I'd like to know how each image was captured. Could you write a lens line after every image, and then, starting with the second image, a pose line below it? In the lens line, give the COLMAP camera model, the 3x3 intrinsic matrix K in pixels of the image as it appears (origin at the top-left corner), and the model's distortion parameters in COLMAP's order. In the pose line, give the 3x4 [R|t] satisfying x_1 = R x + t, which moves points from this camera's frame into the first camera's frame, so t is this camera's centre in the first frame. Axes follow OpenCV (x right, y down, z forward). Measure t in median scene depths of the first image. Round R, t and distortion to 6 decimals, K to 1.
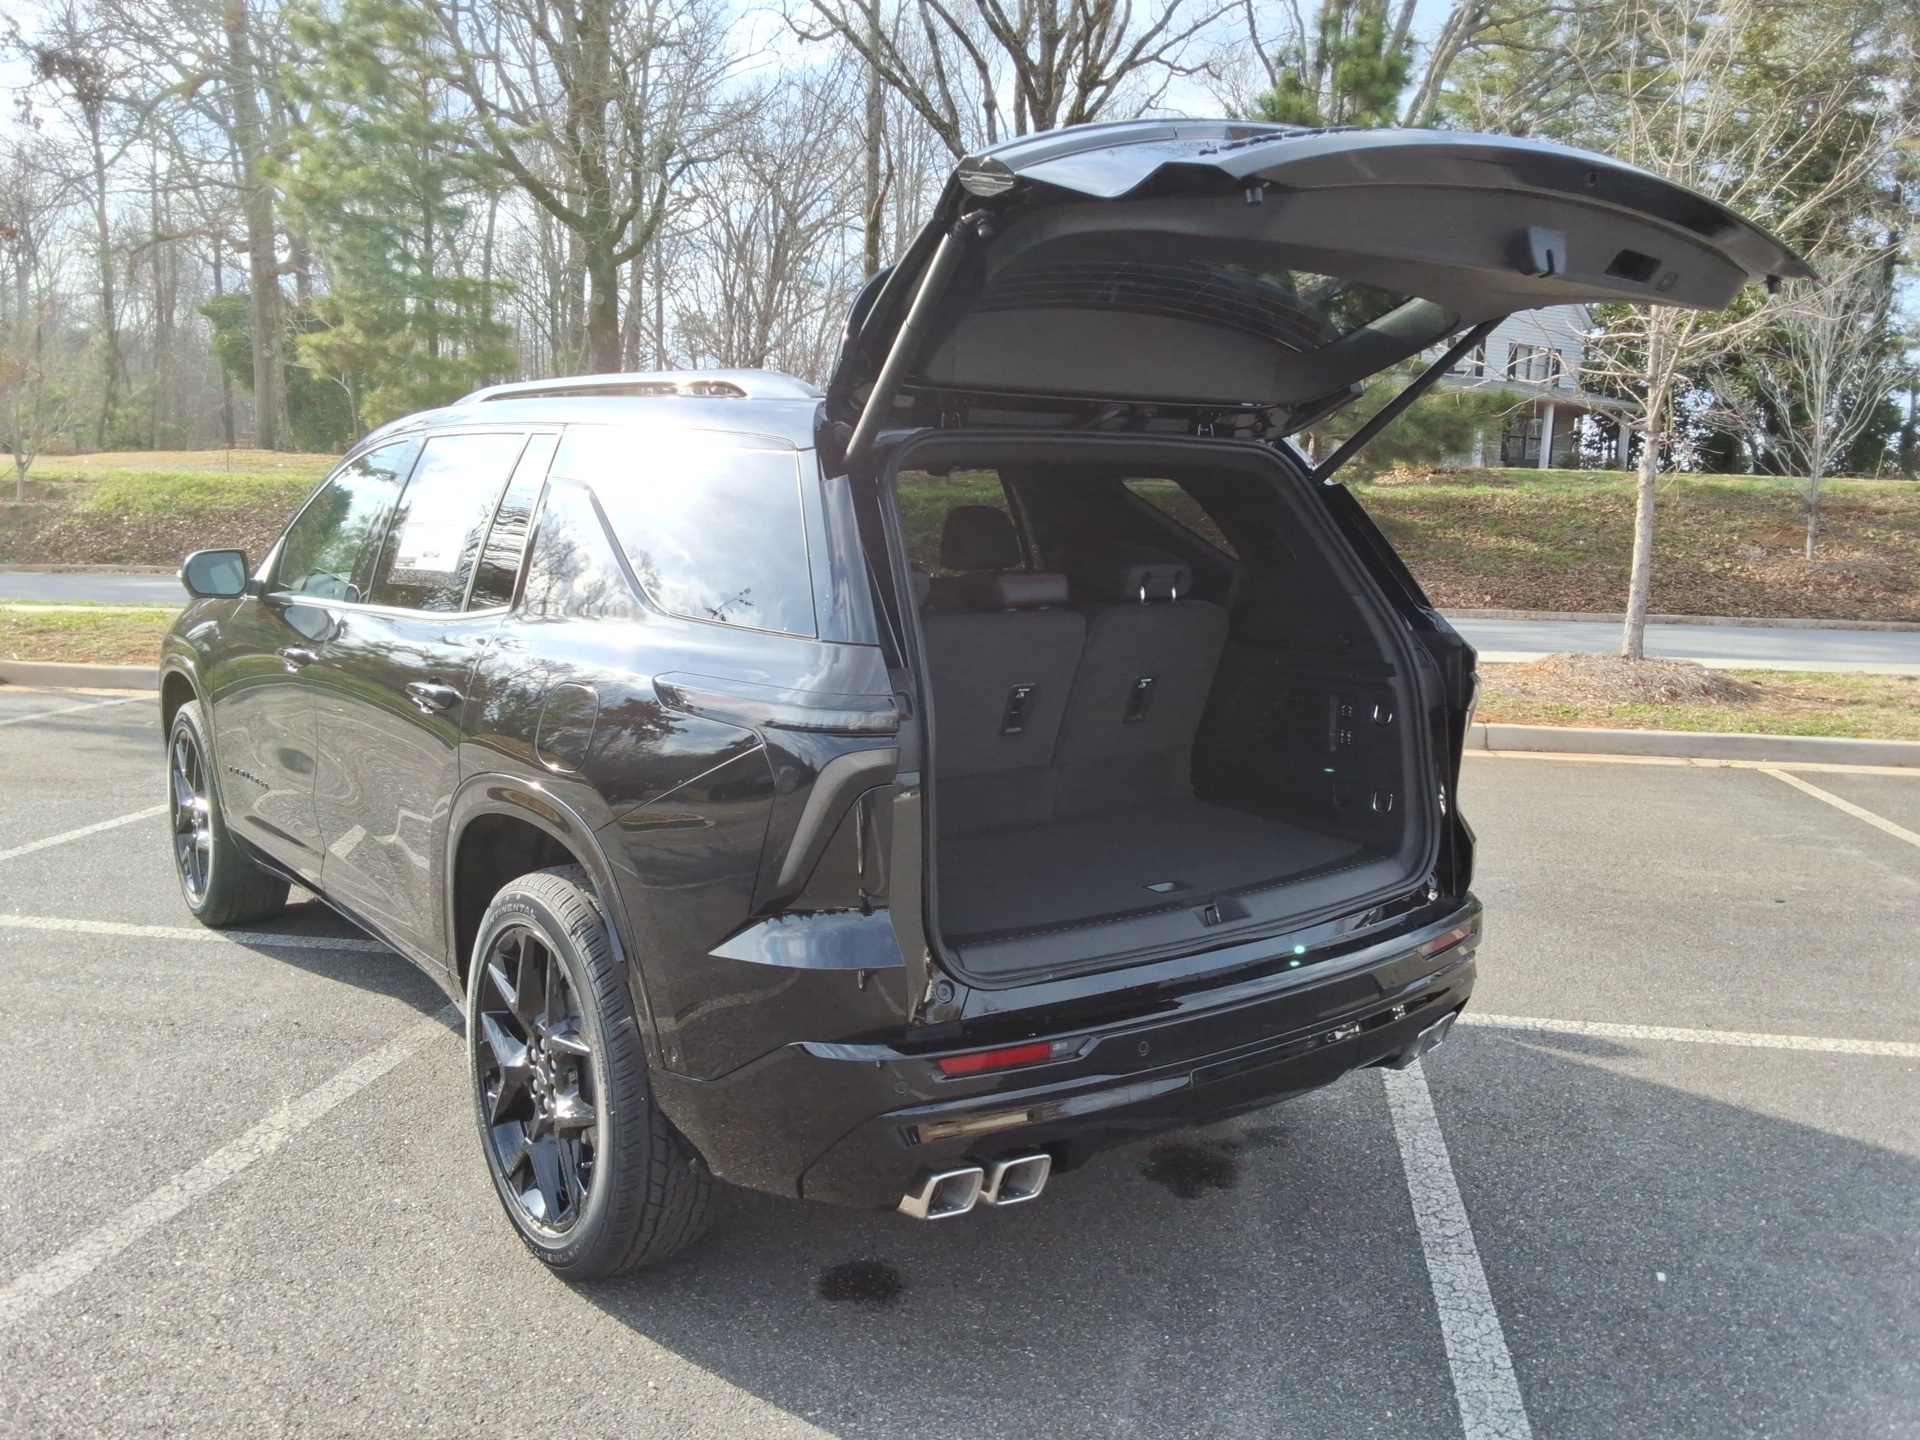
lens RADIAL K [[1552.5, 0, 978.7], [0, 1552.5, 706.2], [0, 0, 1]] dist [0.087888, -0.130921]
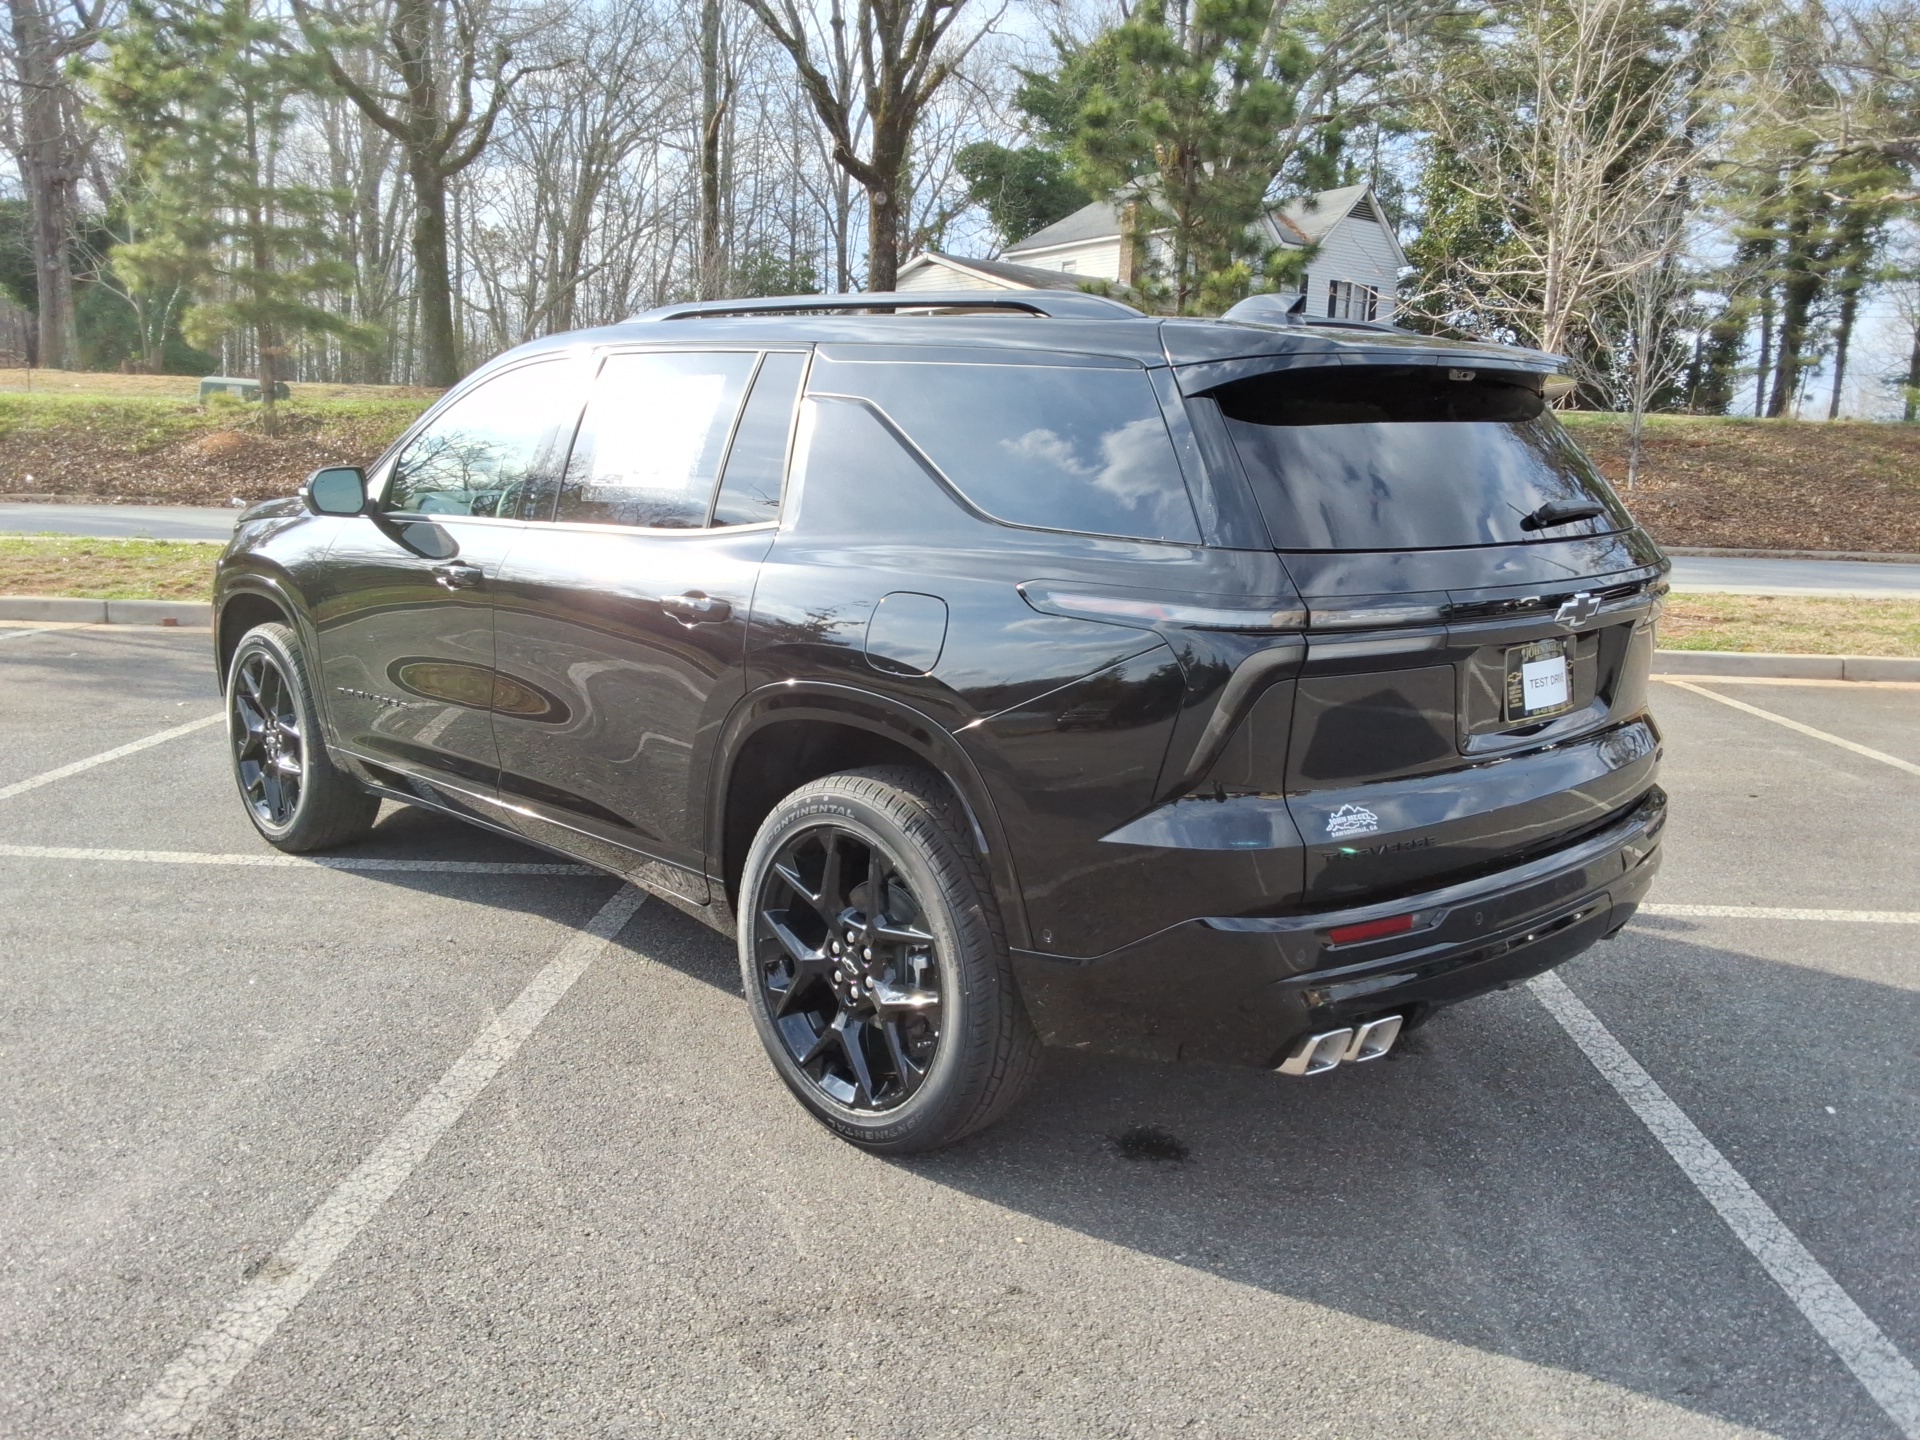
lens RADIAL K [[1552.5, 0, 983.5], [0, 1552.5, 702.2], [0, 0, 1]] dist [0.087888, -0.130921]
pose [[0.992499, -0.014535, 0.121387, -0.211615], [0.009554, 0.999092, 0.041519, 0.010748], [-0.121880, -0.040048, 0.991737, -0.027006]]
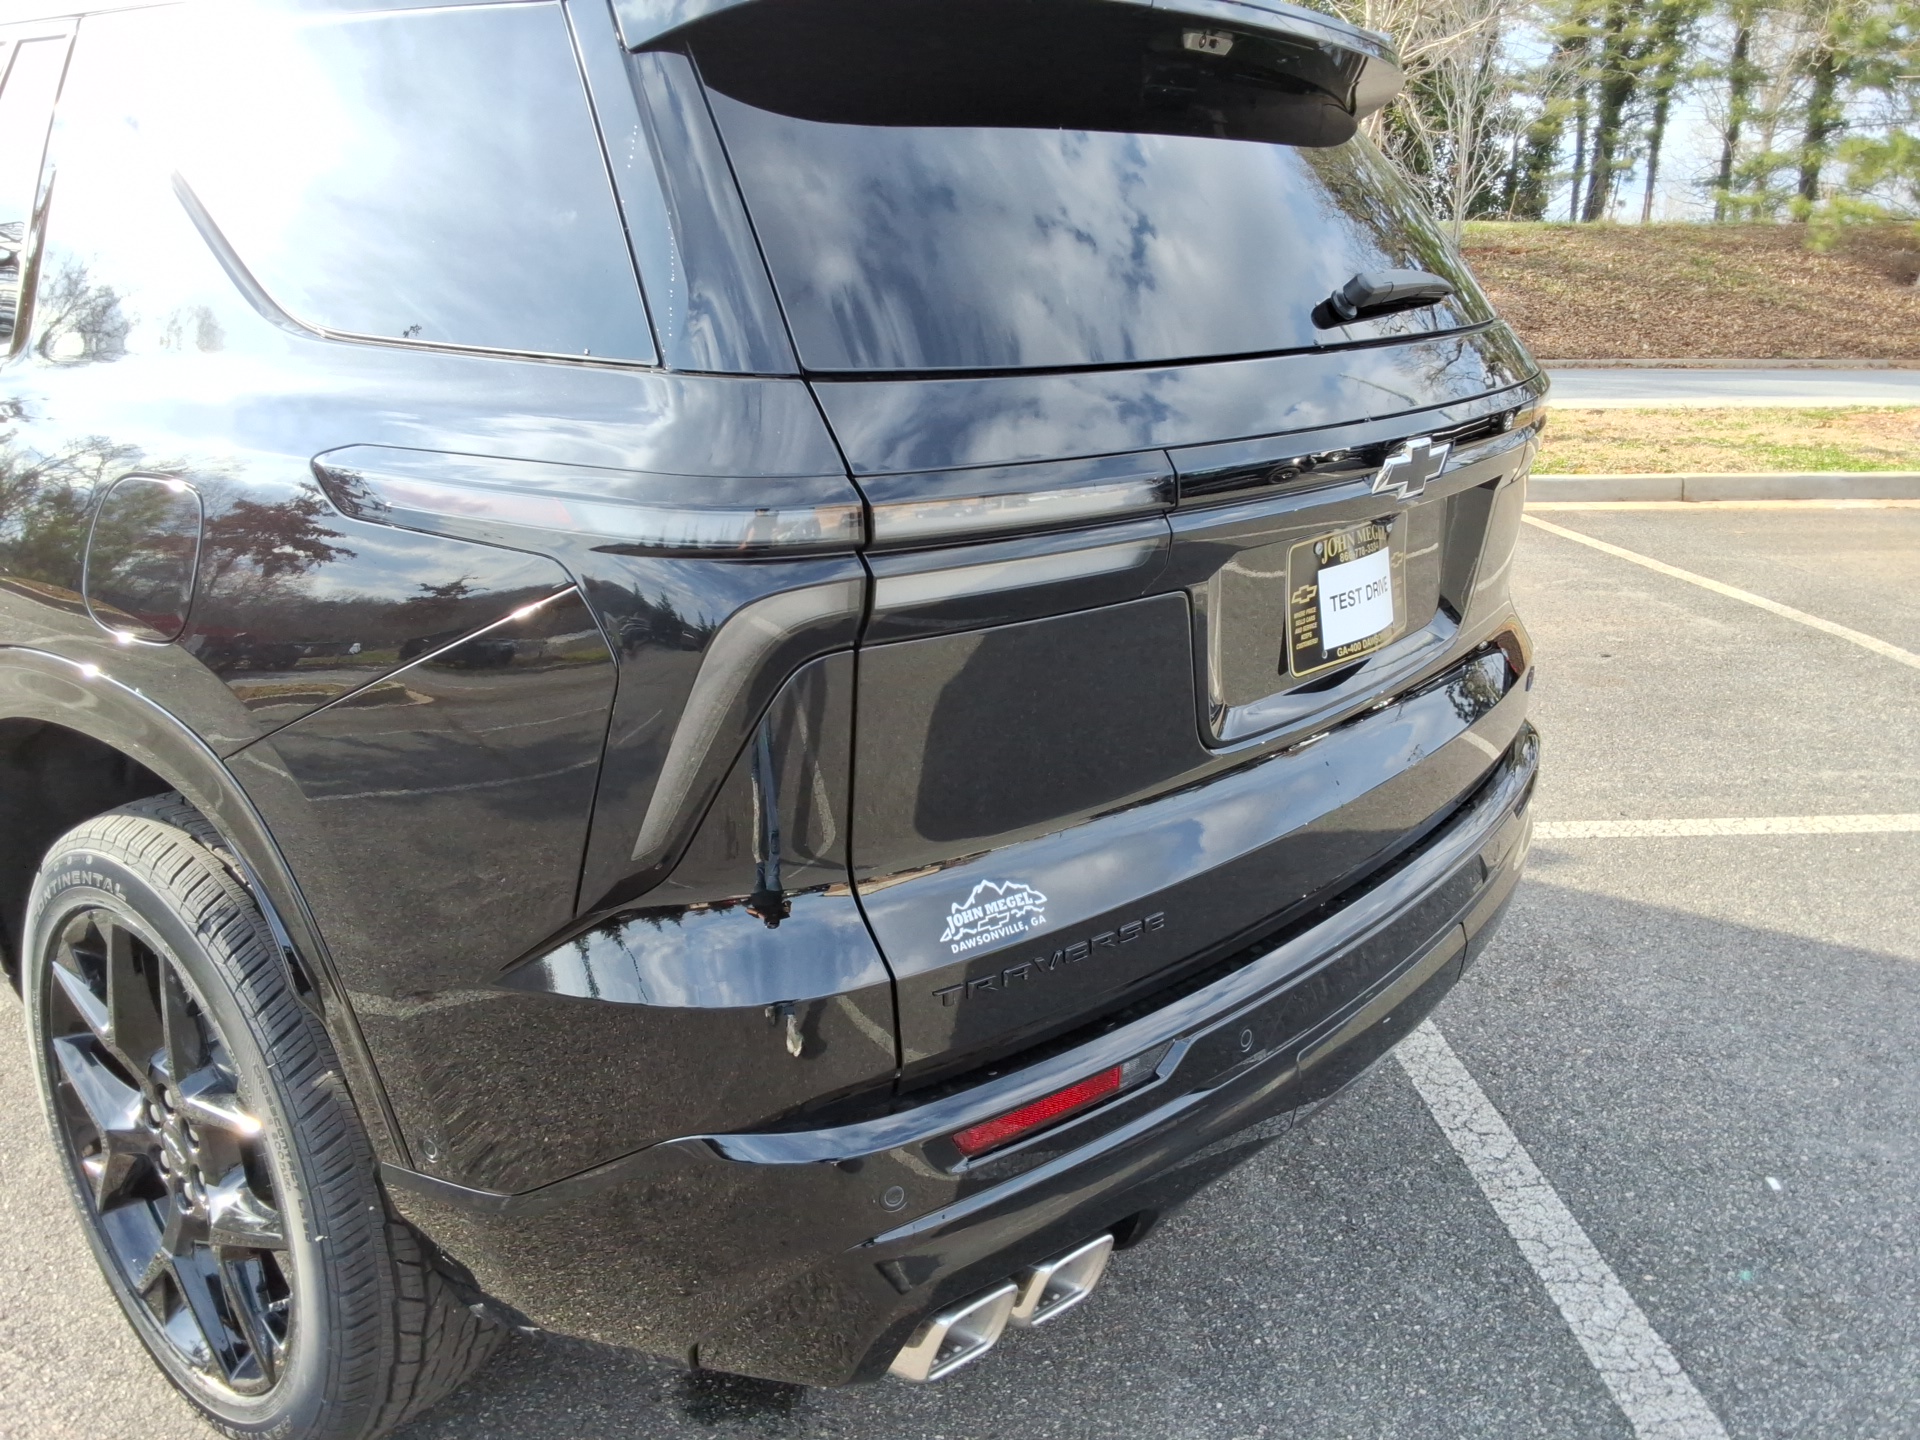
lens RADIAL K [[1552.5, 0, 980.6], [0, 1552.5, 707.9], [0, 0, 1]] dist [0.087888, -0.130921]
pose [[0.973583, -0.078240, 0.214509, -0.065485], [0.045929, 0.987363, 0.151676, -0.003164], [-0.223665, -0.137817, 0.964873, 0.257116]]
